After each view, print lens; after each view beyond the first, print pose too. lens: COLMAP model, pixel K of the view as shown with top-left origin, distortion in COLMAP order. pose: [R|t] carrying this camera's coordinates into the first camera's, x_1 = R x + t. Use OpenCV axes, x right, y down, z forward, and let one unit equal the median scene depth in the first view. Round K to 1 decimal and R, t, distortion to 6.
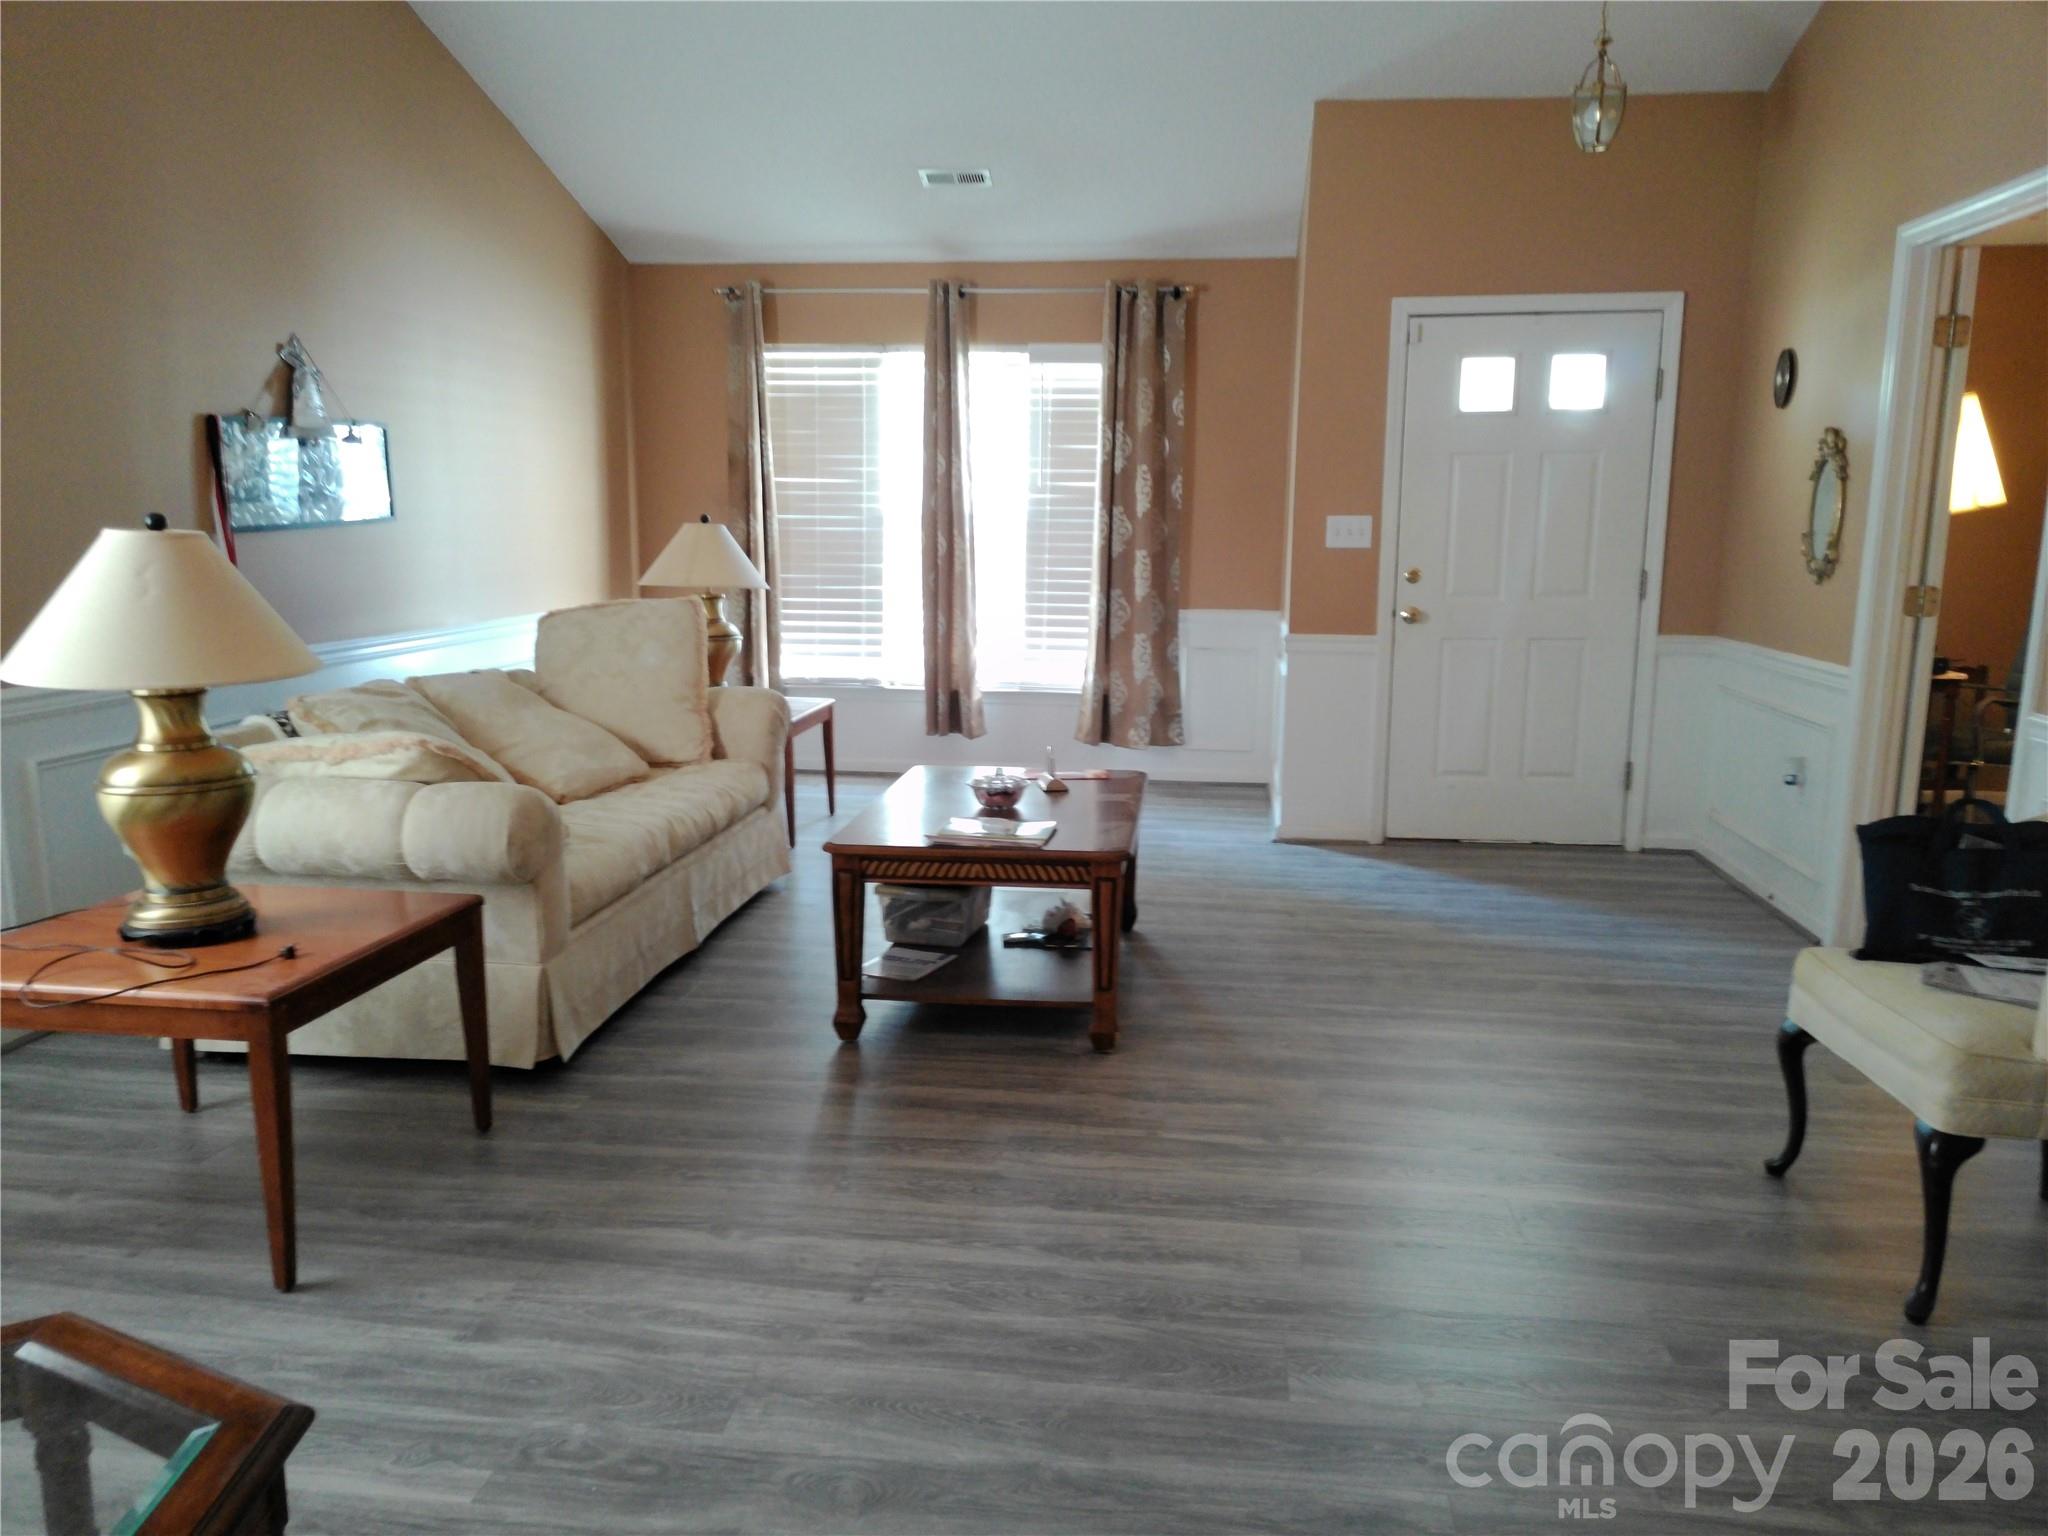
lens RADIAL K [[1550.4, 0, 1035.2], [0, 1550.4, 757.7], [0, 0, 1]] dist [0.087600, -0.091544]
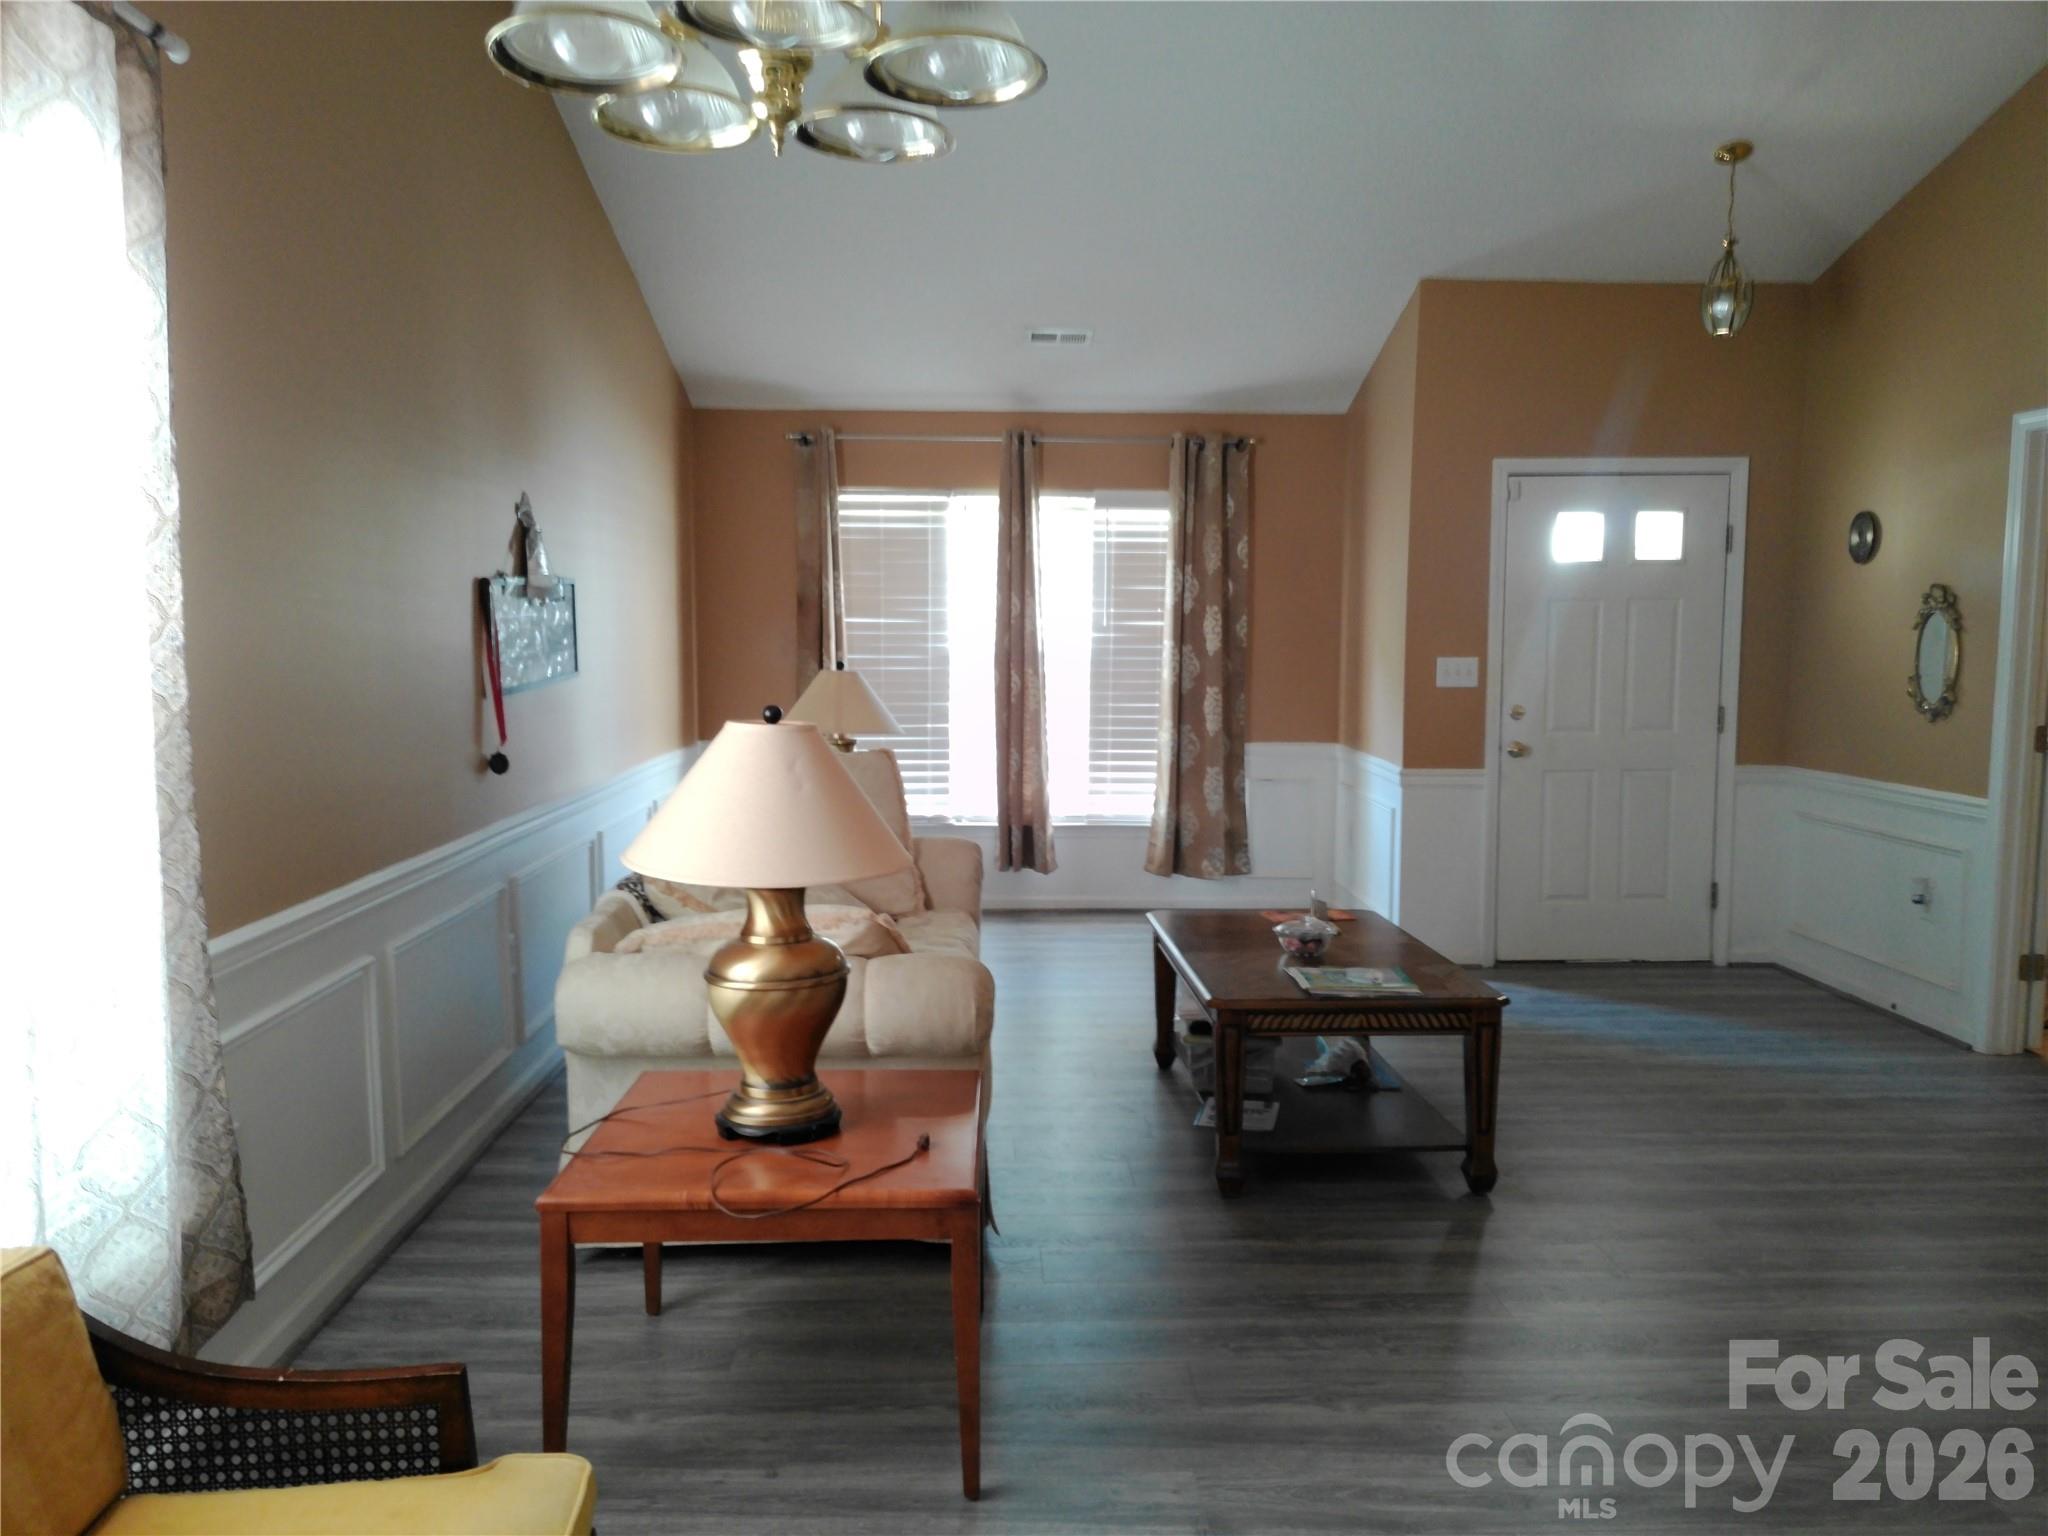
lens RADIAL K [[1550.4, 0, 1035.4], [0, 1550.4, 769.1], [0, 0, 1]] dist [0.087600, -0.091544]
pose [[0.987029, -0.018800, 0.159436, -0.253105], [0.028773, 0.997755, -0.060474, -0.023254], [-0.157941, 0.064277, 0.985354, 0.002242]]
